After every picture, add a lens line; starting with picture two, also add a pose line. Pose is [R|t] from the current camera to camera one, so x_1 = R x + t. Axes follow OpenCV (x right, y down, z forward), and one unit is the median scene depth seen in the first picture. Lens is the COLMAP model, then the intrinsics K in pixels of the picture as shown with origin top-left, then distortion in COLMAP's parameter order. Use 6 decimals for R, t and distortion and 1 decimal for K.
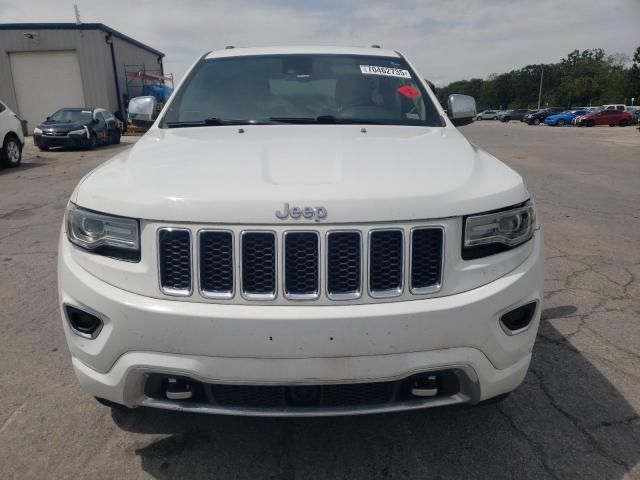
lens RADIAL K [[514.1, 0, 320.0], [0, 514.1, 240.0], [0, 0, 1]] dist [0.018886, 0.000911]
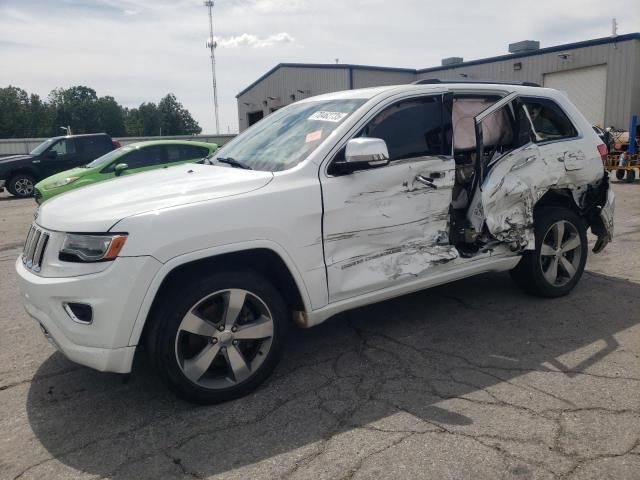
lens RADIAL K [[514.1, 0, 320.0], [0, 514.1, 240.0], [0, 0, 1]] dist [0.018886, 0.000911]
pose [[0.504959, 0.174097, -0.845403, 0.150221], [-0.190808, 0.977731, 0.087379, -0.022972], [0.841789, 0.117187, 0.526933, 0.063832]]
